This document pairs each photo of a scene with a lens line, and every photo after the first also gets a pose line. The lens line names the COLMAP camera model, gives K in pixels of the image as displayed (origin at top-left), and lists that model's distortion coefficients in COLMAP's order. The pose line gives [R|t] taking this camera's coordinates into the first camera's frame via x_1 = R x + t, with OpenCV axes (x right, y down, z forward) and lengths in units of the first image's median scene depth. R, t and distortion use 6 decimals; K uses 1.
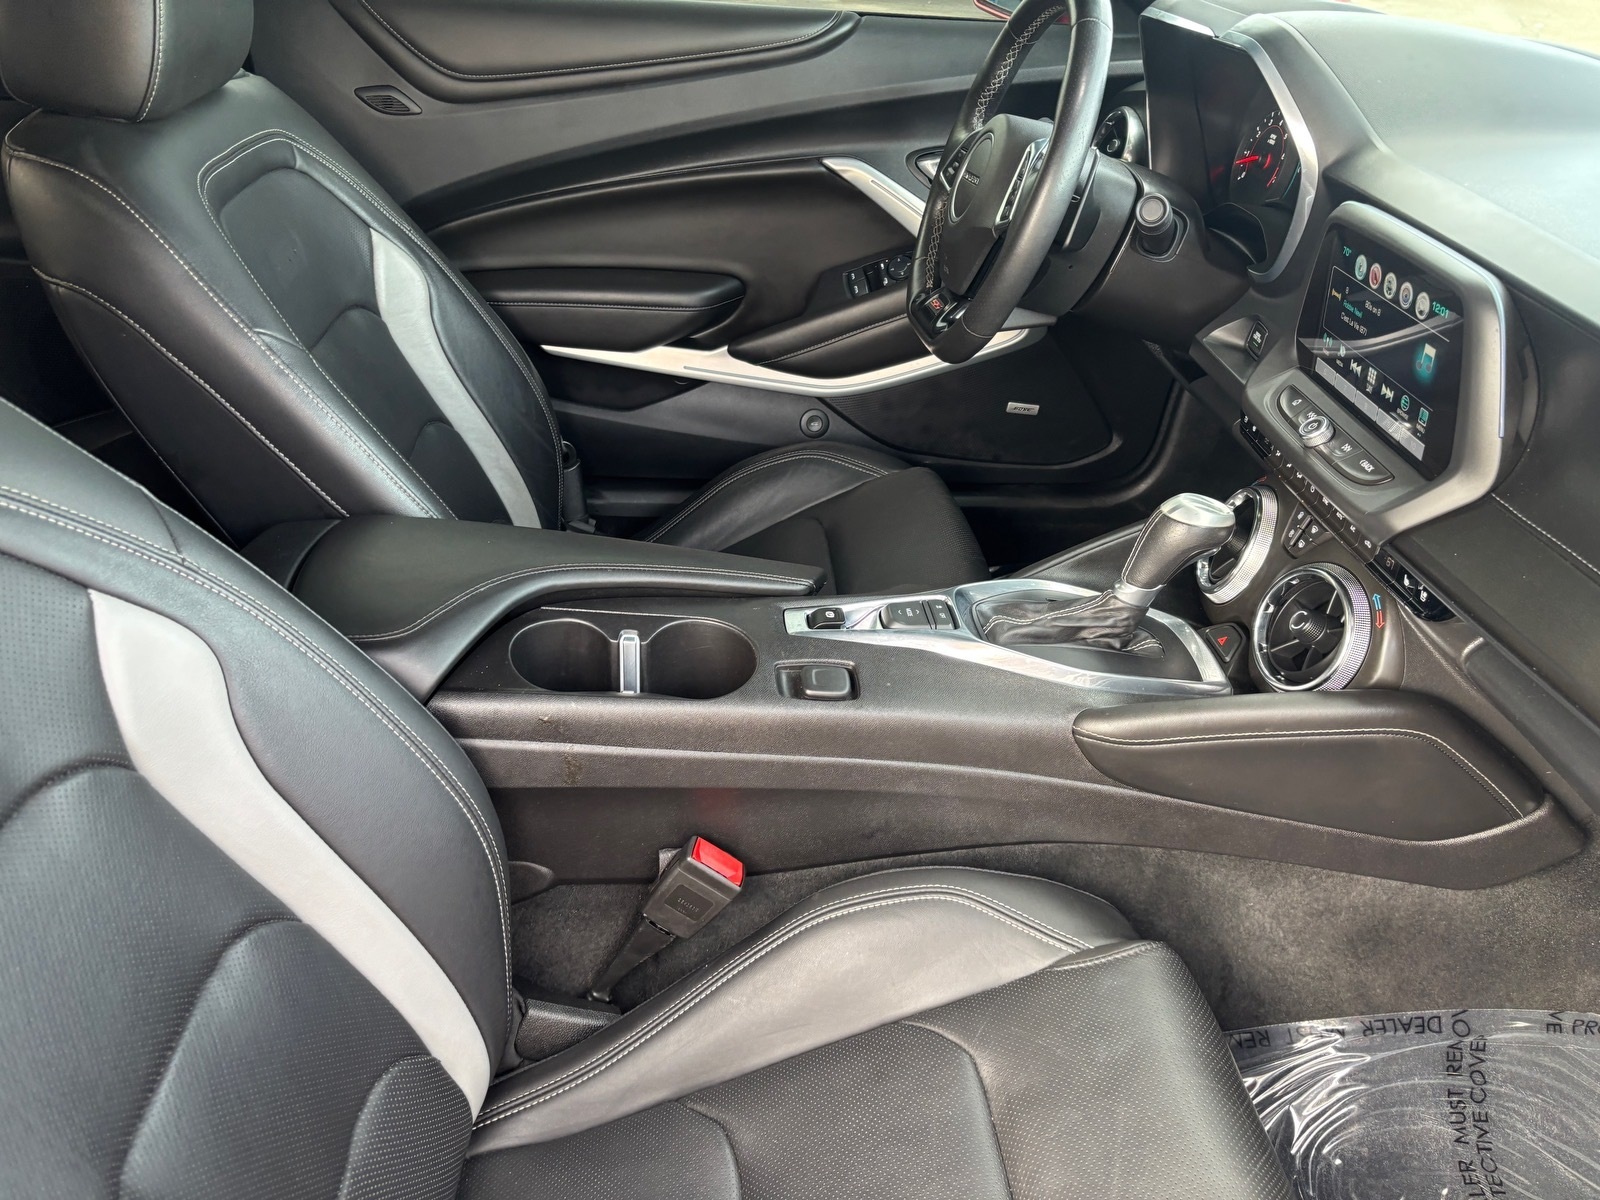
lens RADIAL K [[1315.7, 0, 724.2], [0, 1315.7, 597.9], [0, 0, 1]] dist [0.065738, -0.173475]
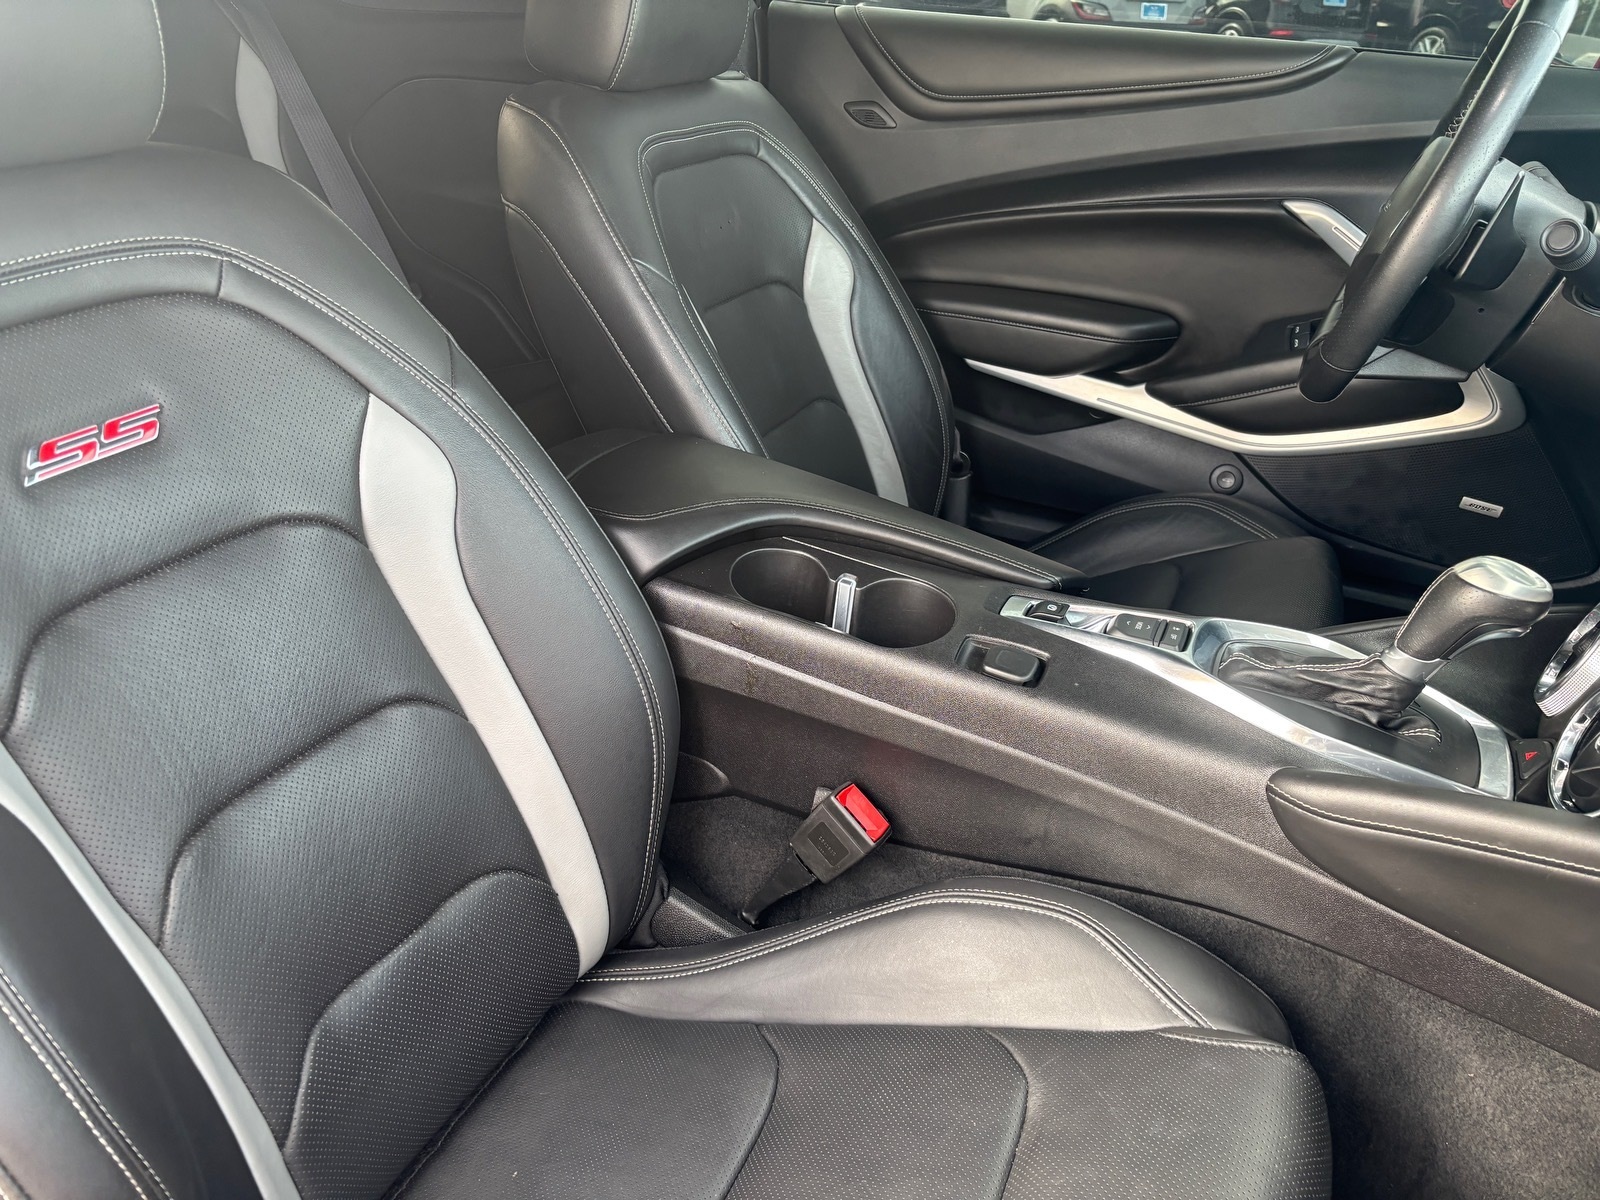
lens RADIAL K [[1289.0, 0, 779.2], [0, 1289.0, 621.8], [0, 0, 1]] dist [0.056322, -0.075978]
pose [[0.859231, 0.222468, -0.460685, 0.342071], [-0.260482, 0.965278, -0.019691, 0.091912], [0.440308, 0.136919, 0.887345, 0.080331]]
